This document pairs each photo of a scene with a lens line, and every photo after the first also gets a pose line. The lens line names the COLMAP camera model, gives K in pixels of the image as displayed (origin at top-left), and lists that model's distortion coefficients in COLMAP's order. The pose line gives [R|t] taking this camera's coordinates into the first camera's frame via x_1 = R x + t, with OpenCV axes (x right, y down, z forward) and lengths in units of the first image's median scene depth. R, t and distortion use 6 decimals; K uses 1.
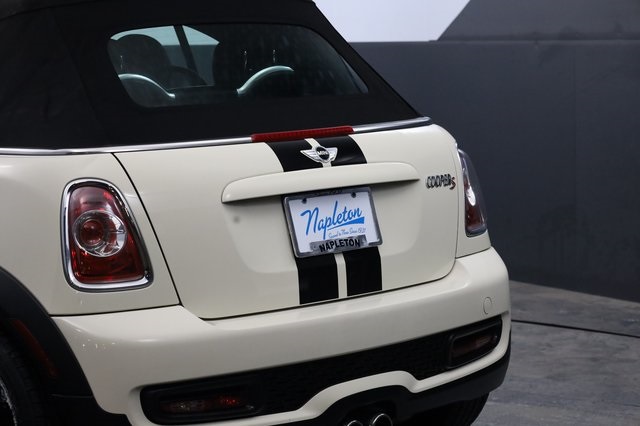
lens RADIAL K [[1913.8, 0, 320.0], [0, 1913.8, 213.0], [0, 0, 1]] dist [-0.015065, -0.264096]
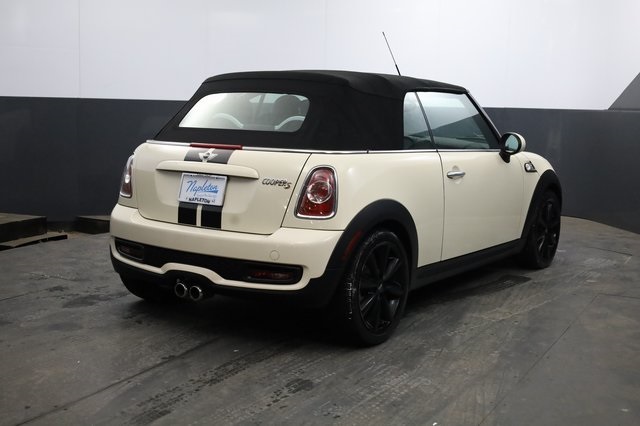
lens RADIAL K [[880.8, 0, 320.0], [0, 880.8, 213.0], [0, 0, 1]] dist [0.008274, 0.006888]
pose [[0.082077, 0.144941, -0.986030, 0.935996], [-0.107304, 0.984902, 0.135843, -0.110476], [0.990833, 0.094656, 0.096391, 1.010354]]
